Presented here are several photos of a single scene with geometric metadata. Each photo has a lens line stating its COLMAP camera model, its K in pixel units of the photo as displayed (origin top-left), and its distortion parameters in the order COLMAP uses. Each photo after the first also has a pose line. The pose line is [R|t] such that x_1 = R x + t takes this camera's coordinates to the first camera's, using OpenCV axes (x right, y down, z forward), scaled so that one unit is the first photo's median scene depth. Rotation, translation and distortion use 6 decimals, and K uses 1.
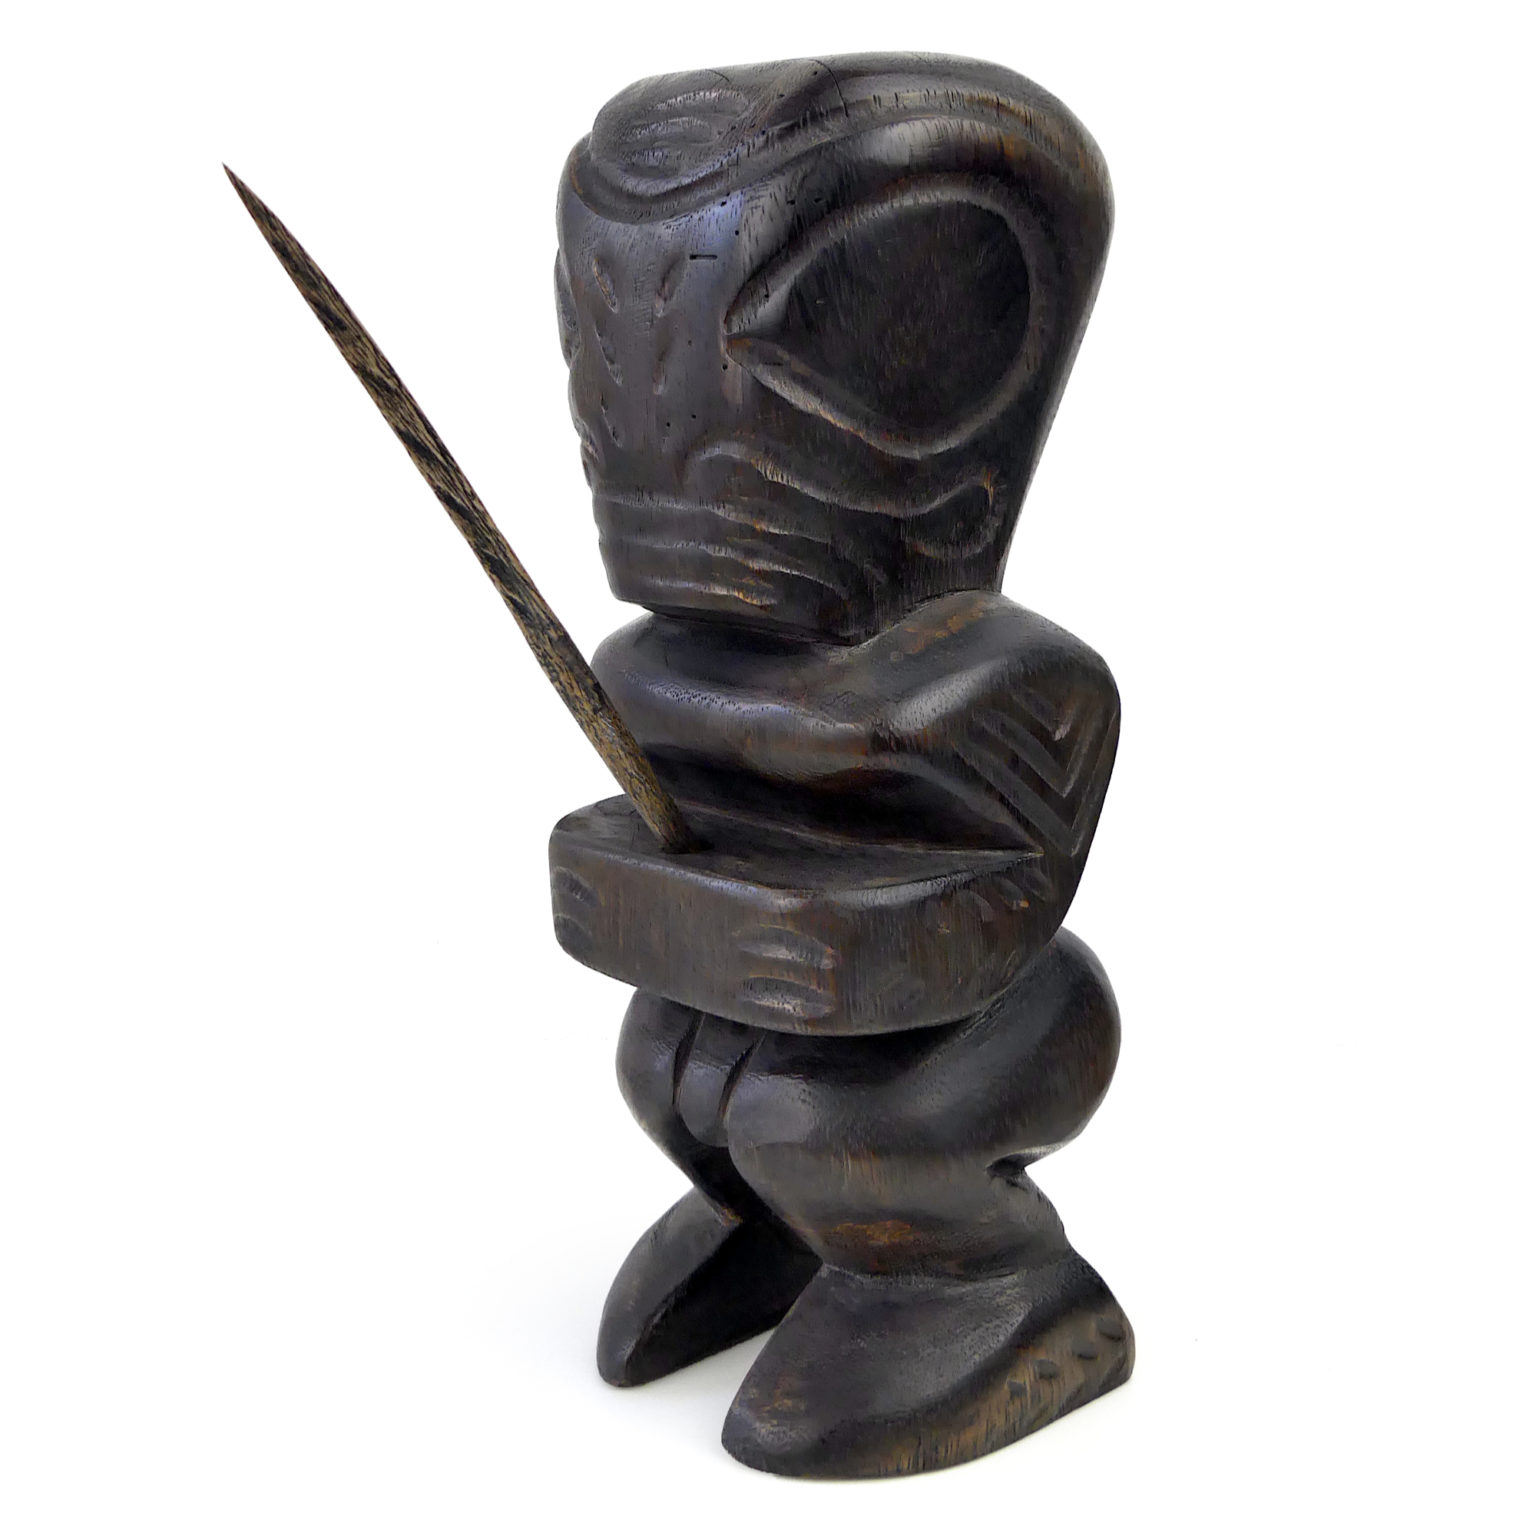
lens RADIAL K [[2103.2, 0, 773.1], [0, 2103.2, 776.3], [0, 0, 1]] dist [-0.019862, 0.000000]
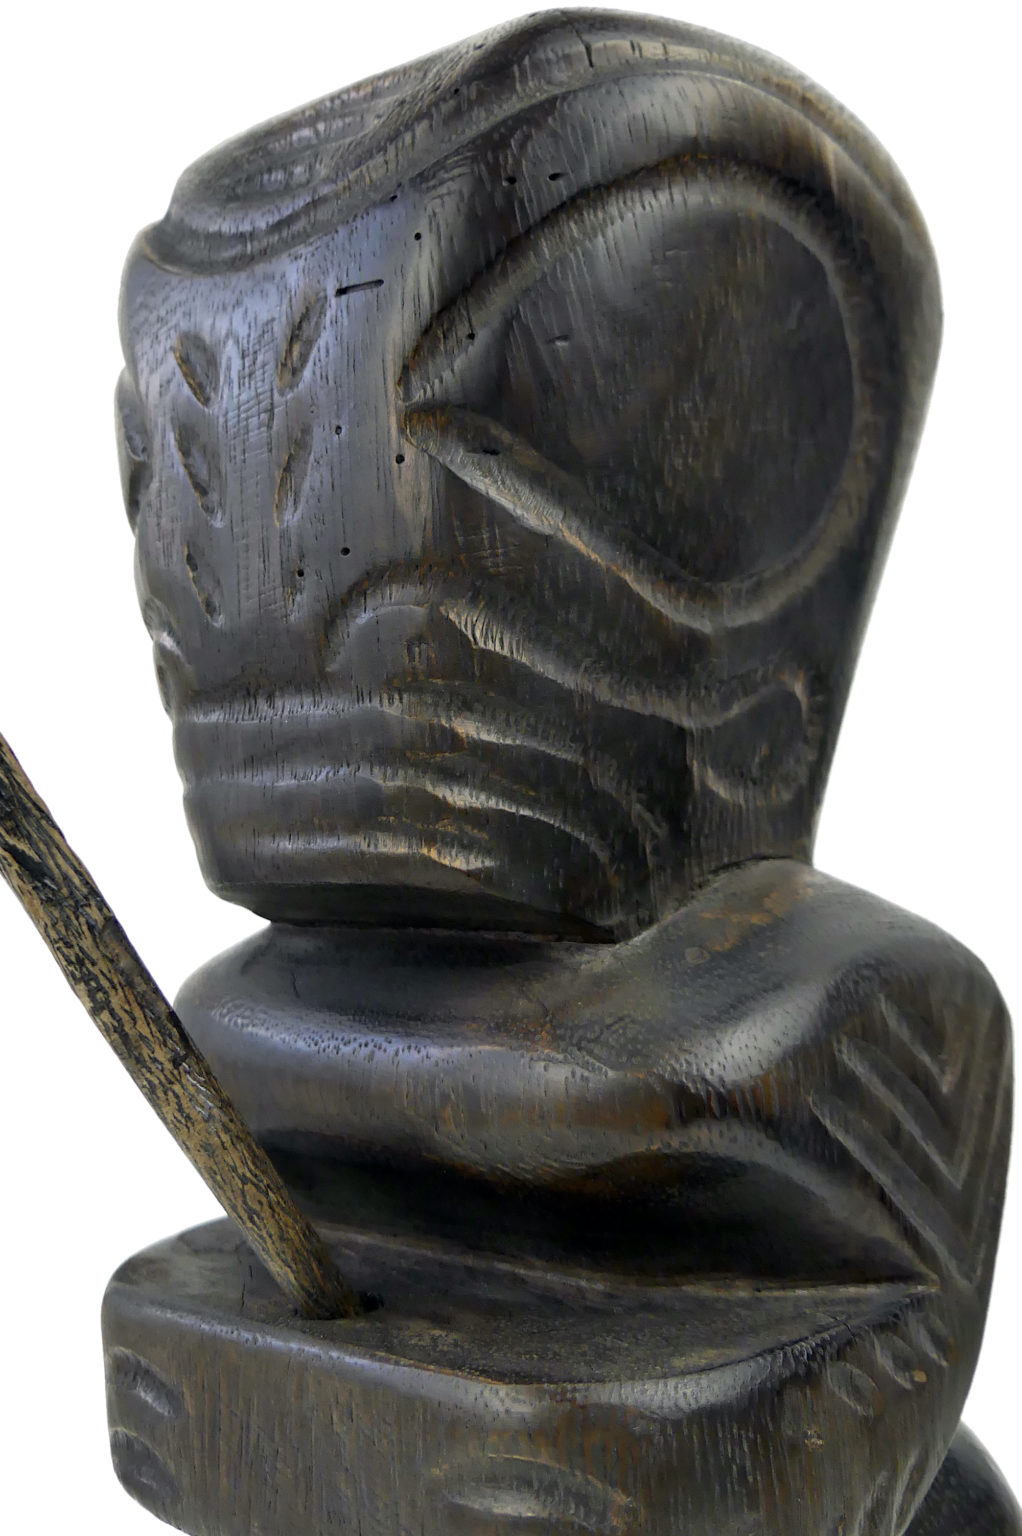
lens RADIAL K [[1767.5, 0, 512.6], [0, 1767.5, 764.1], [0, 0, 1]] dist [-0.046786, 0.000000]
pose [[0.994473, -0.020179, 0.103032, -0.040861], [0.043699, 0.971866, -0.231446, 0.002854], [-0.095463, 0.234670, 0.967376, 0.501802]]
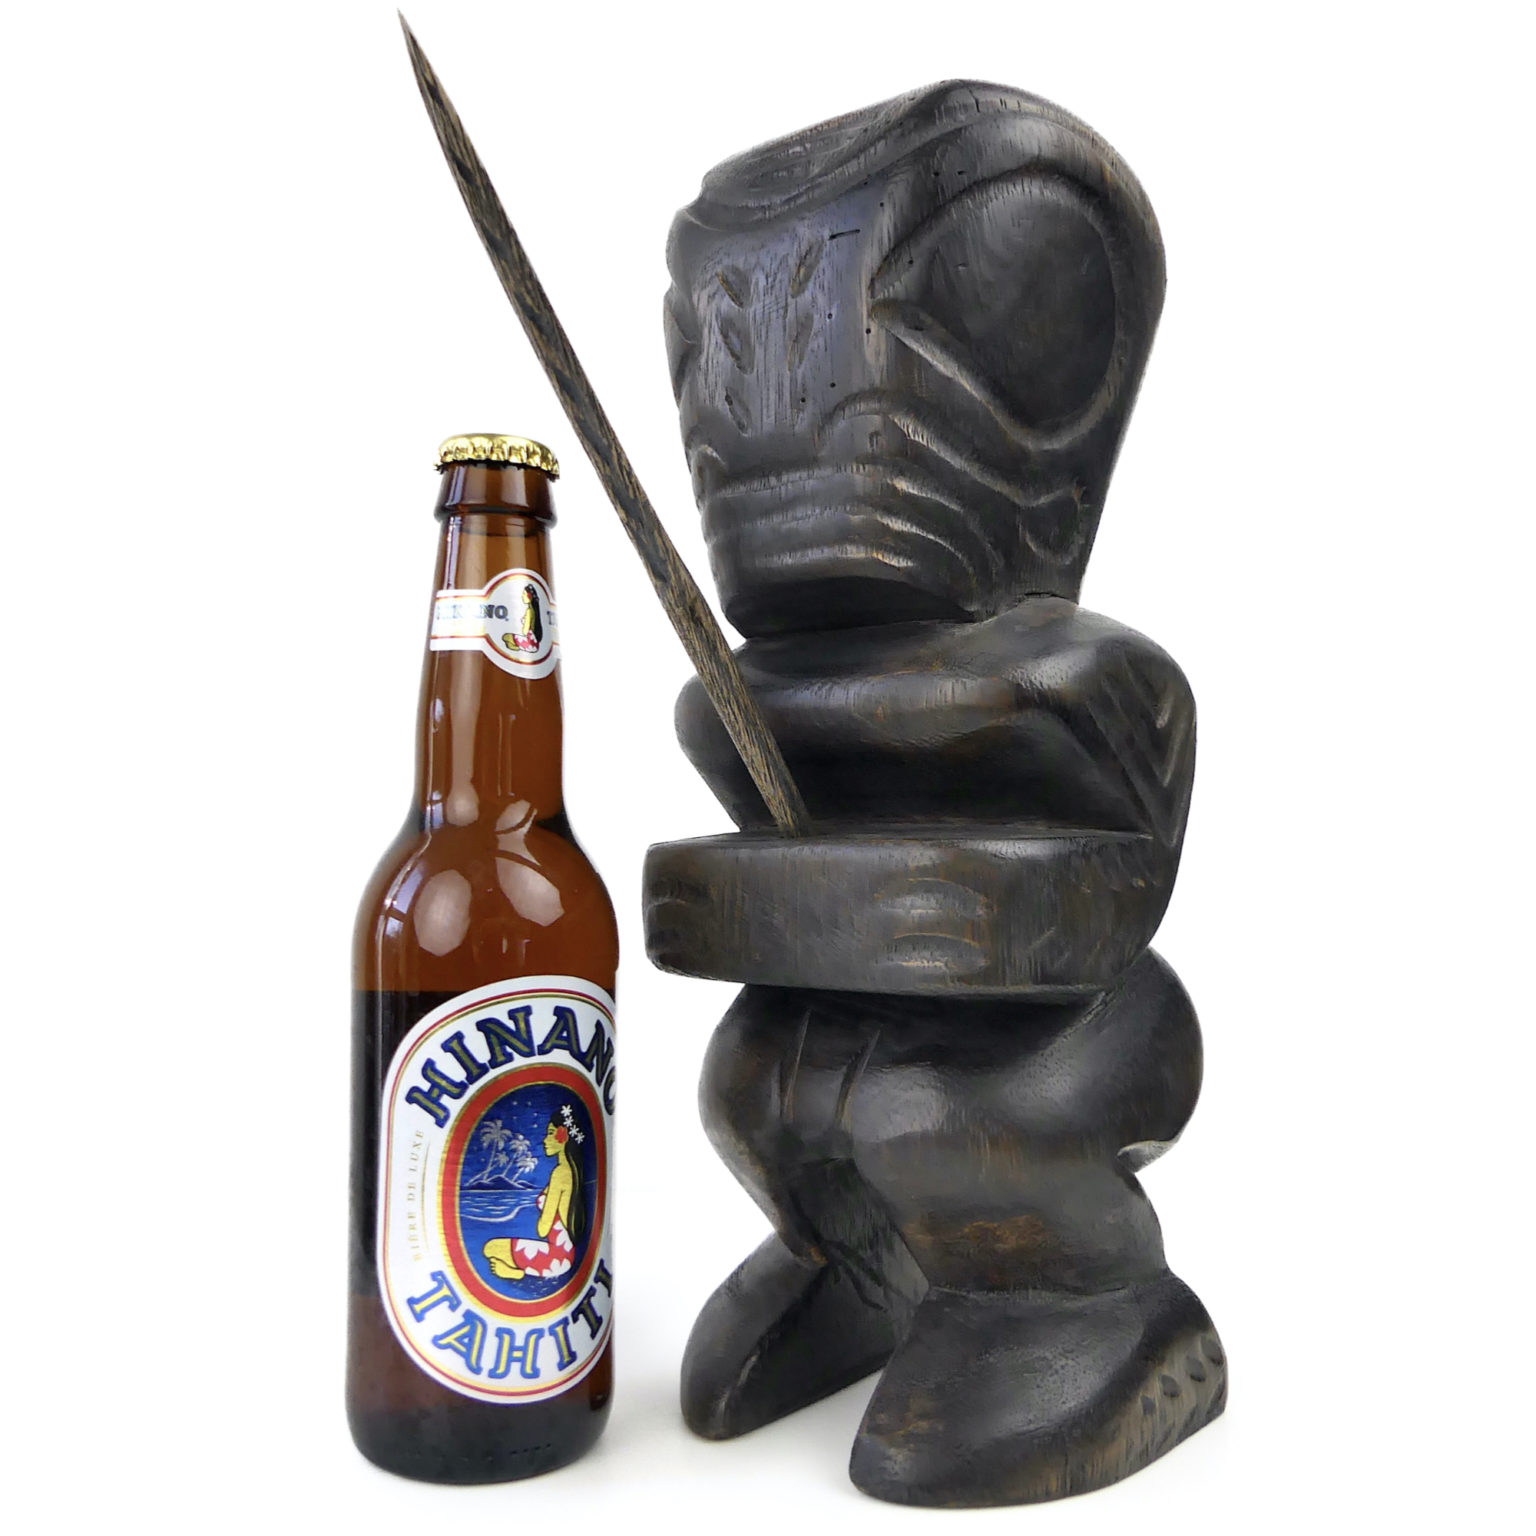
lens RADIAL K [[1558.1, 0, 757.9], [0, 1558.1, 813.6], [0, 0, 1]] dist [-0.011416, 0.000000]
pose [[0.992205, 0.004866, 0.124518, -0.158883], [0.022161, 0.976418, -0.214747, 0.186698], [-0.122627, 0.215832, 0.968700, 0.291202]]
